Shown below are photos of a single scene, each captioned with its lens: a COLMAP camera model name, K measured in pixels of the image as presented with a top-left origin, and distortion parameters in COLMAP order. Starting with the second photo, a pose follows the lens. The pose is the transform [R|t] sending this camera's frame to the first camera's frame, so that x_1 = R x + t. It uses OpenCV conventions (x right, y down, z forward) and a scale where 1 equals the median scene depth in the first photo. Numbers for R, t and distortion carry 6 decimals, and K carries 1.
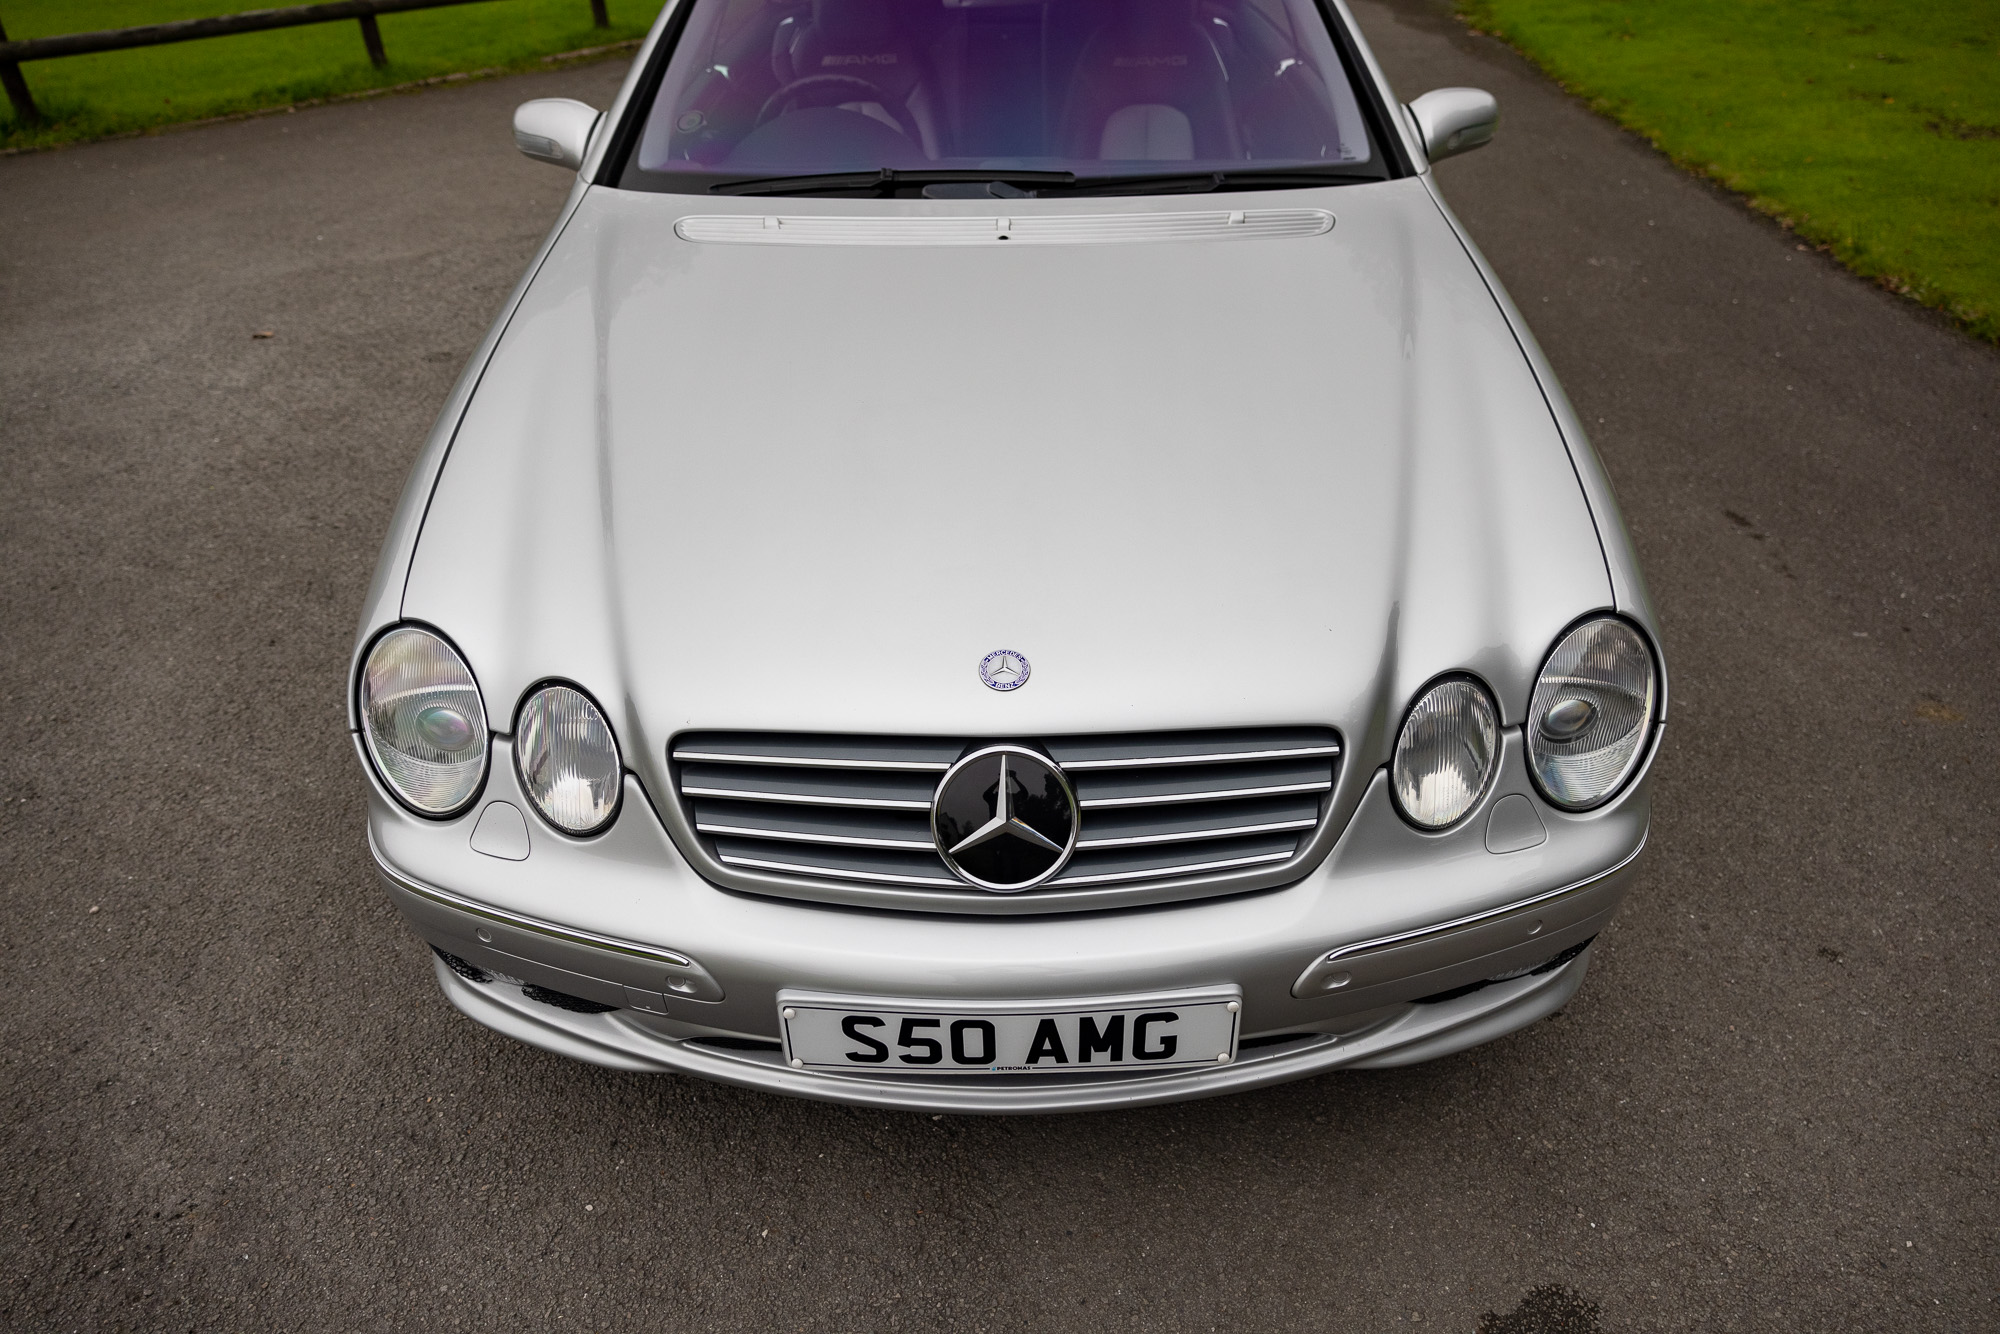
lens RADIAL K [[1332.8, 0, 1000.0], [0, 1332.8, 667.0], [0, 0, 1]] dist [0.007537, 0.000246]
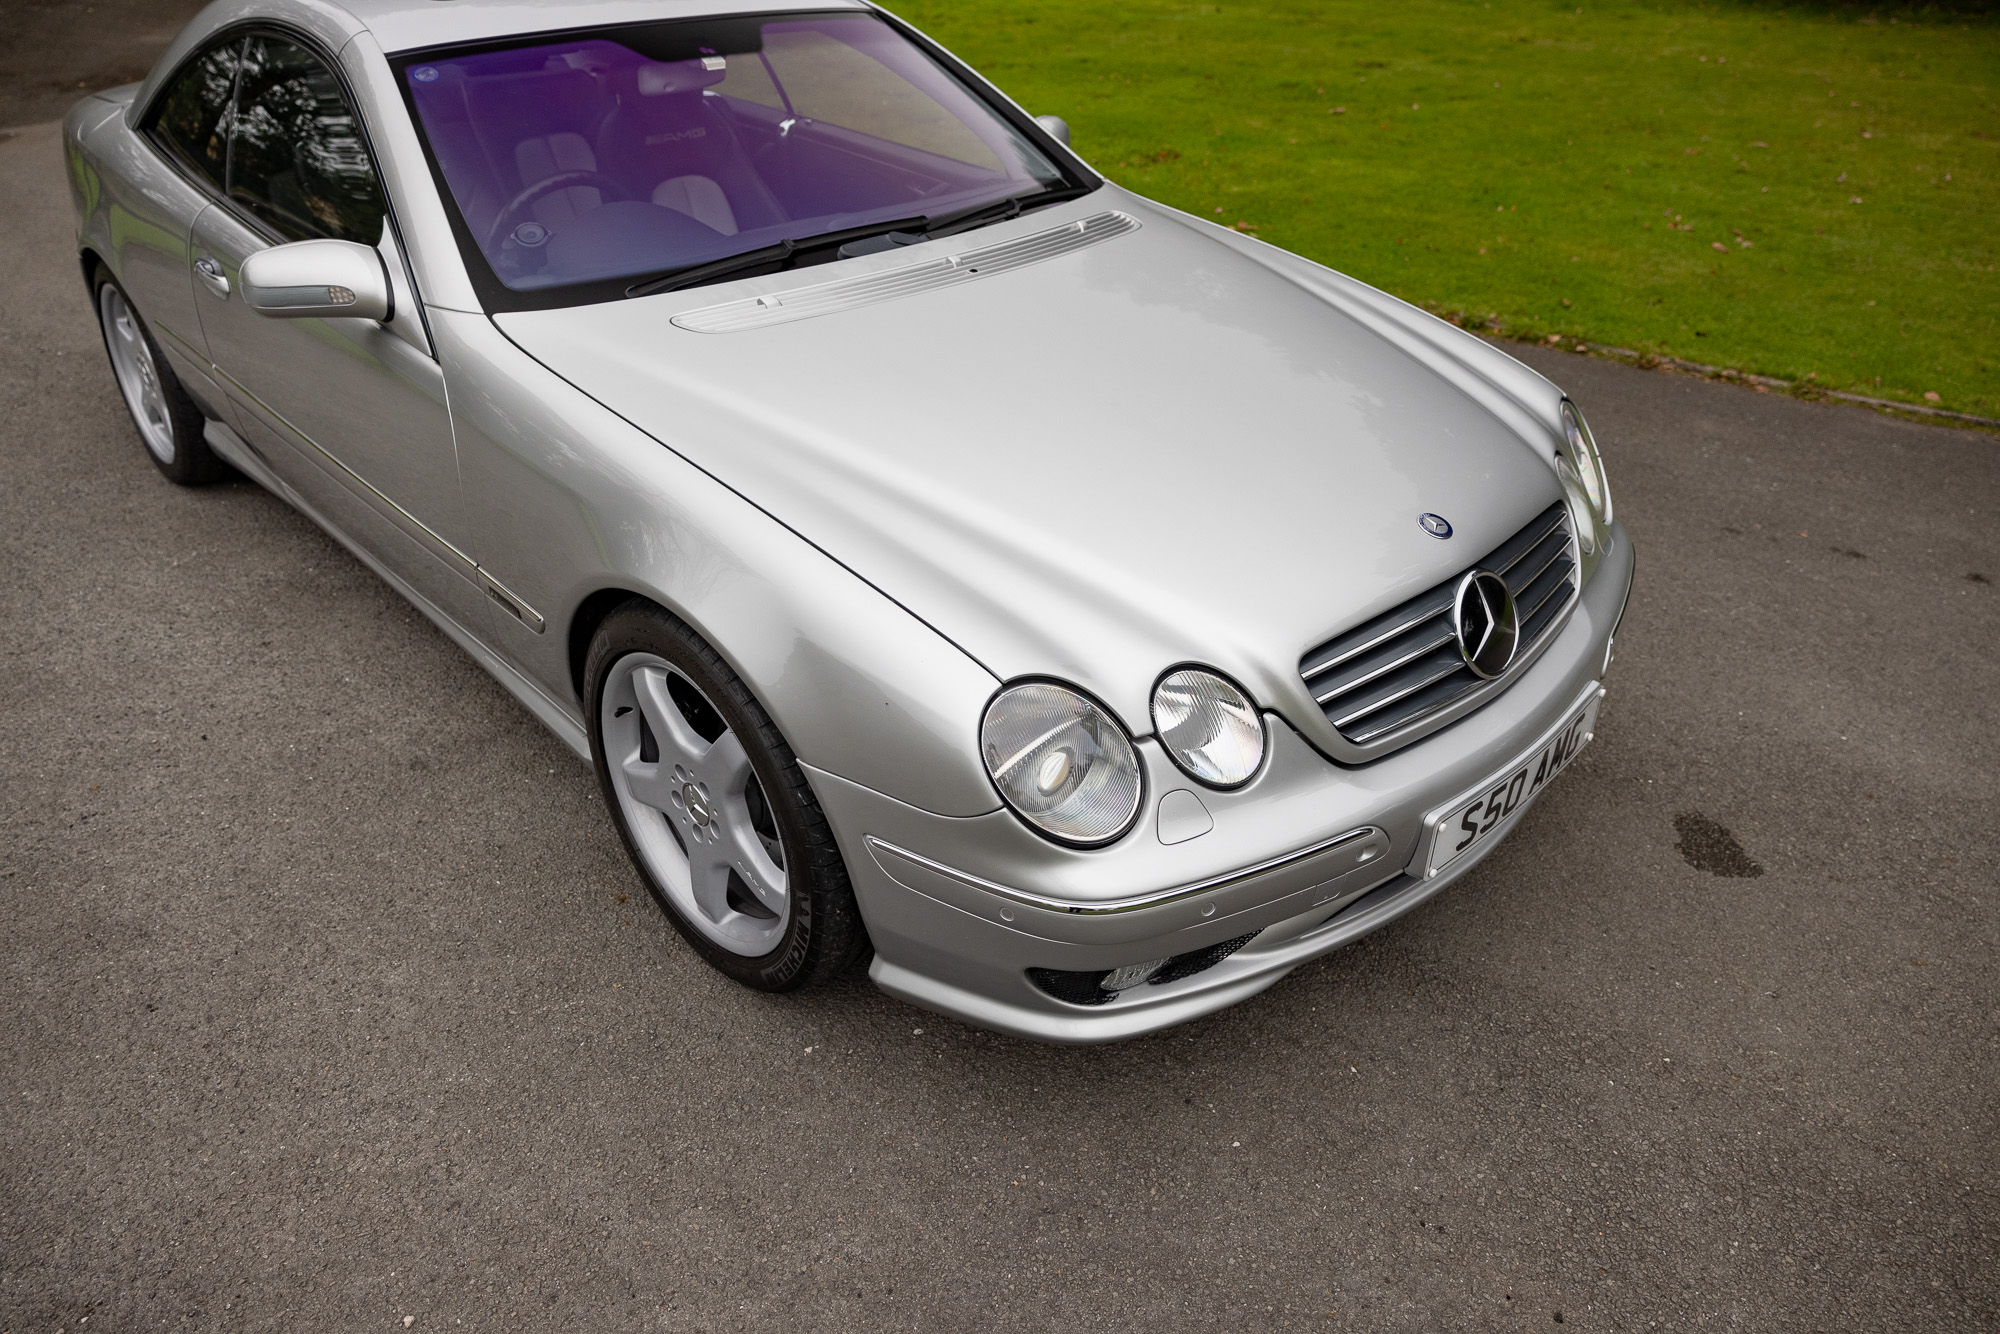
lens RADIAL K [[1332.8, 0, 1000.0], [0, 1332.8, 667.0], [0, 0, 1]] dist [0.007537, 0.000246]
pose [[0.719580, -0.352867, 0.598071, -1.109003], [0.382027, 0.920381, 0.083389, -0.139514], [-0.579879, 0.168474, 0.797093, 0.200045]]
